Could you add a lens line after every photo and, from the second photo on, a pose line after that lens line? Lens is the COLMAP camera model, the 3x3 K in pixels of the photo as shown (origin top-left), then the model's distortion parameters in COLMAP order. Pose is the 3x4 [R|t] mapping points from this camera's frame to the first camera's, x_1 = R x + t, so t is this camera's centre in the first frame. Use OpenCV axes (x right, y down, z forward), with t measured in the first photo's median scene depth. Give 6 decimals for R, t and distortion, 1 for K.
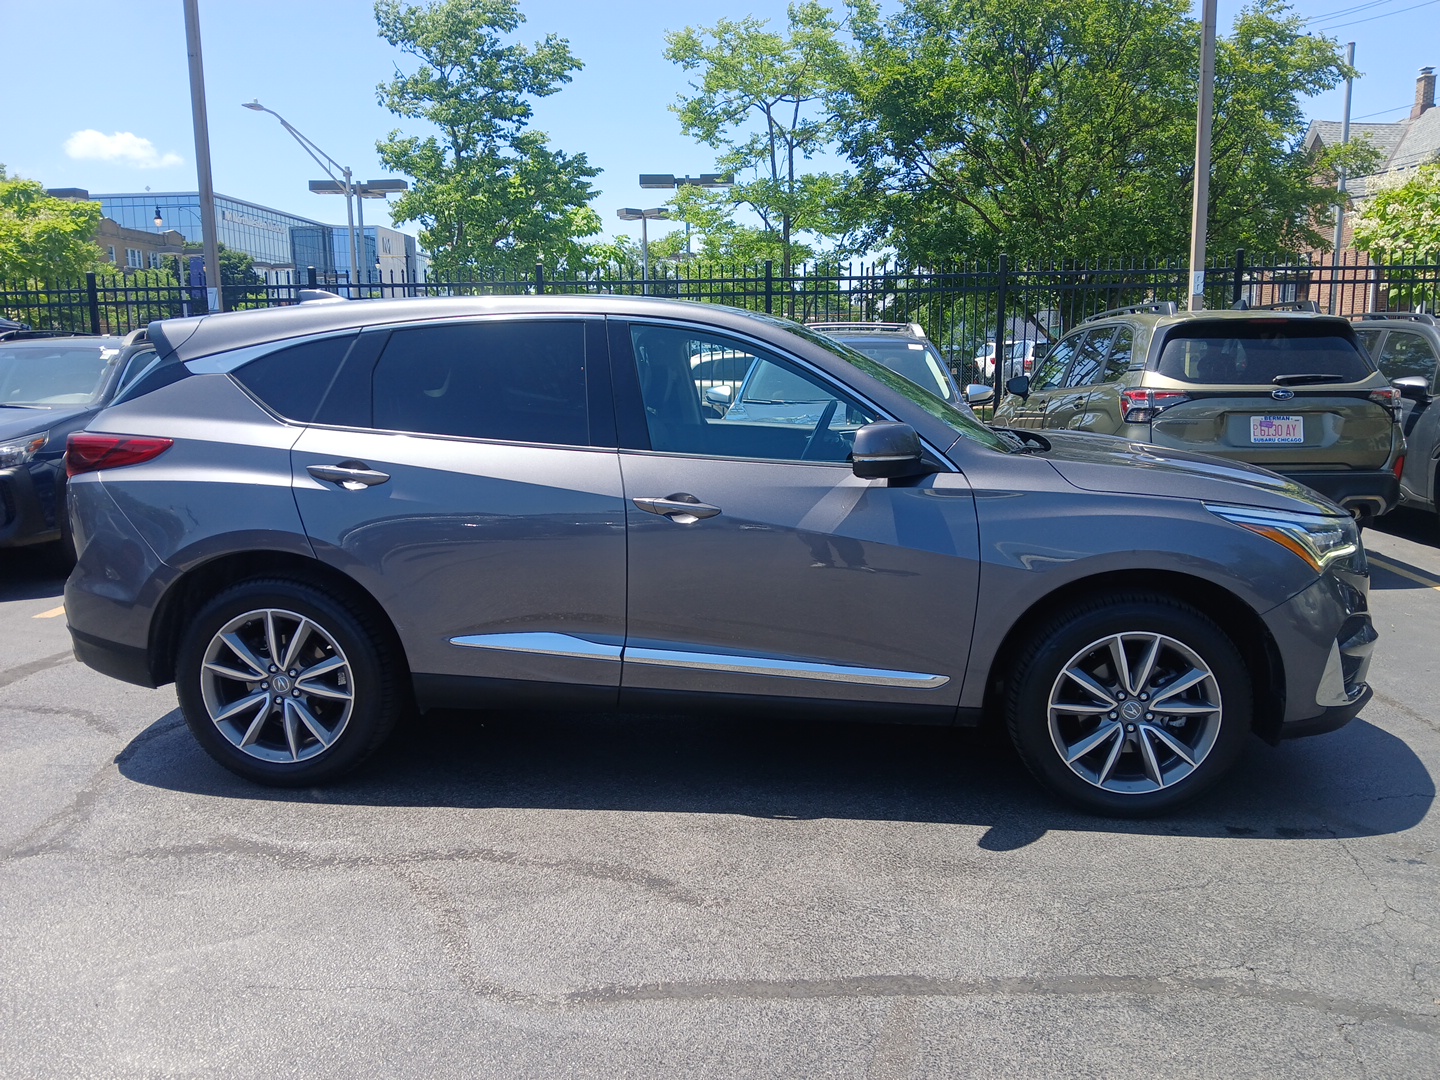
lens RADIAL K [[1110.0, 0, 715.6], [0, 1110.0, 539.9], [0, 0, 1]] dist [-0.005092, -0.009117]
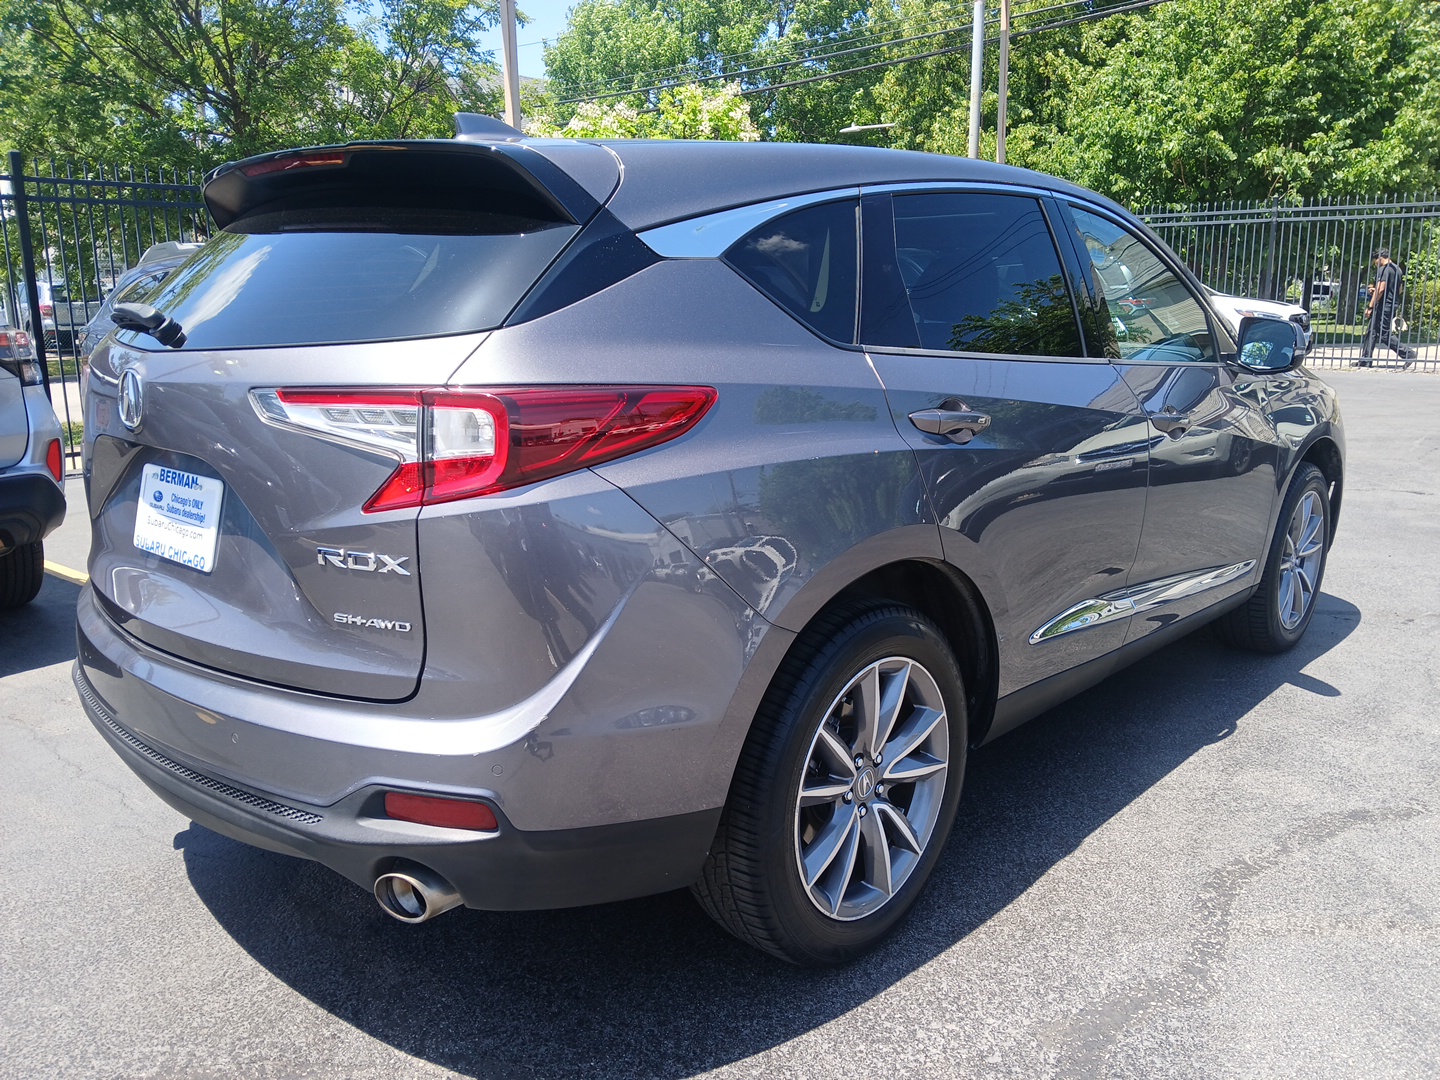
lens RADIAL K [[1175.6, 0, 728.8], [0, 1175.6, 541.9], [0, 0, 1]] dist [0.074883, -0.160552]
pose [[0.591366, -0.171192, 0.788023, -0.973131], [0.124237, 0.984881, 0.120725, -0.090960], [-0.796776, 0.026509, 0.603693, 0.713917]]
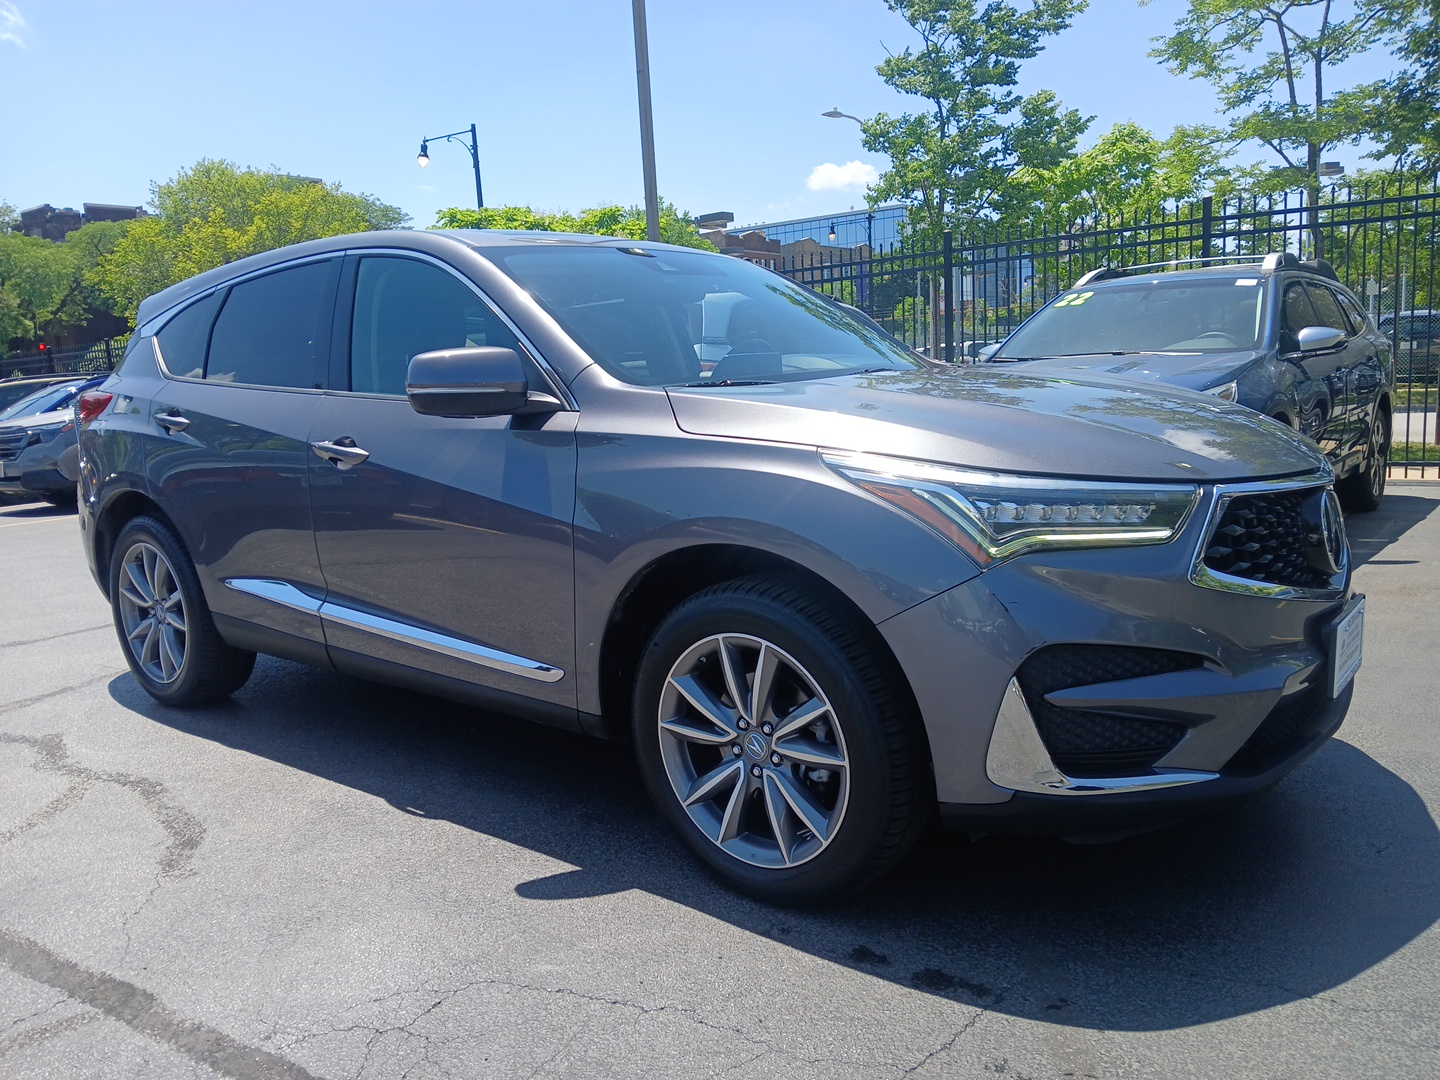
lens RADIAL K [[1096.5, 0, 724.1], [0, 1096.5, 561.0], [0, 0, 1]] dist [0.040349, -0.118716]
pose [[0.837270, 0.058309, -0.543671, 0.722008], [-0.045032, 0.998273, 0.037714, 0.011914], [0.544932, -0.007094, 0.838450, 0.408707]]
